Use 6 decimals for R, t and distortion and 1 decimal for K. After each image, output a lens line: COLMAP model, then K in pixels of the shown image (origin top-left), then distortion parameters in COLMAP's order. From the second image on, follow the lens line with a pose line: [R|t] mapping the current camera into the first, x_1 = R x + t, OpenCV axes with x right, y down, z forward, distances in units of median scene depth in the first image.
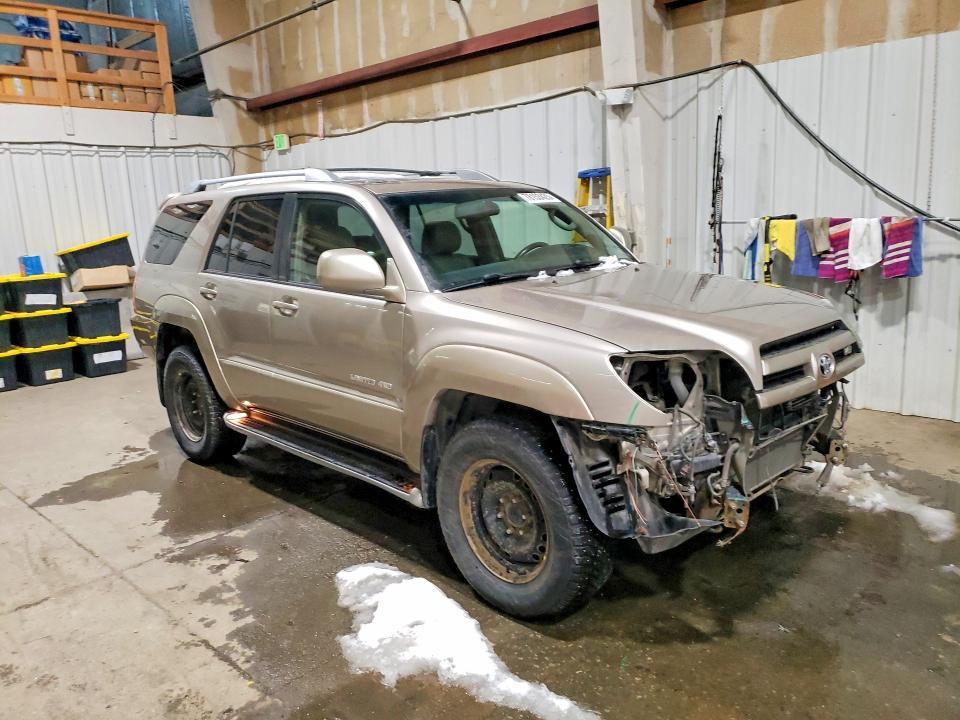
lens RADIAL K [[734.7, 0, 480.0], [0, 734.7, 360.0], [0, 0, 1]] dist [0.016586, 0.001706]
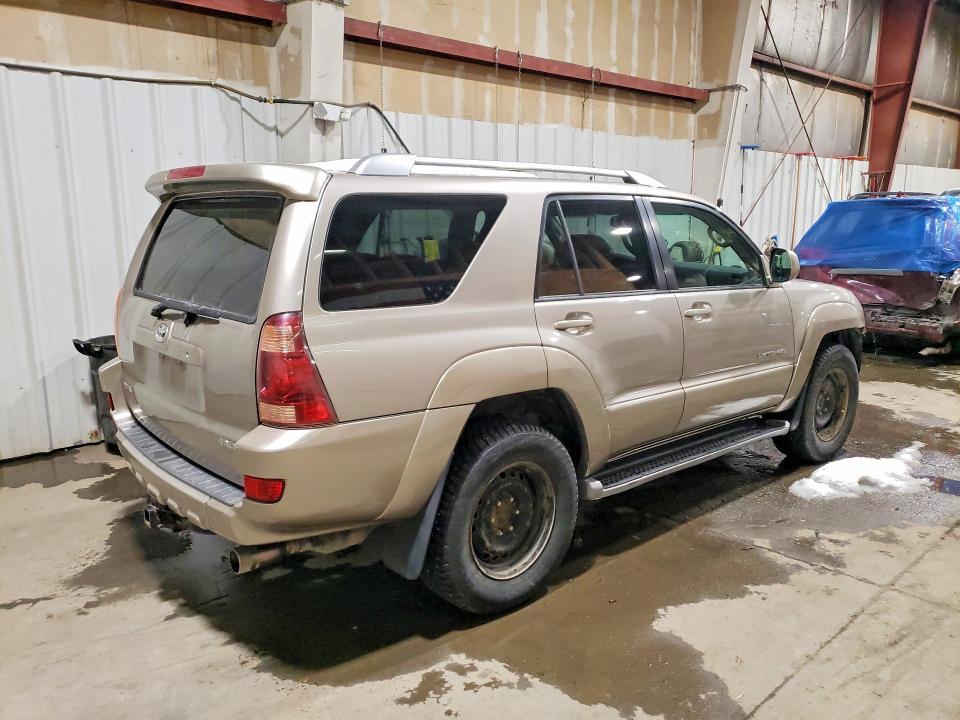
lens RADIAL K [[695.9, 0, 480.0], [0, 695.9, 360.0], [0, 0, 1]] dist [0.012154, 0.003582]
pose [[0.088135, -0.165985, 0.982182, -1.103485], [0.193944, 0.970008, 0.146525, -0.191846], [-0.977046, 0.177574, 0.117684, 1.076780]]
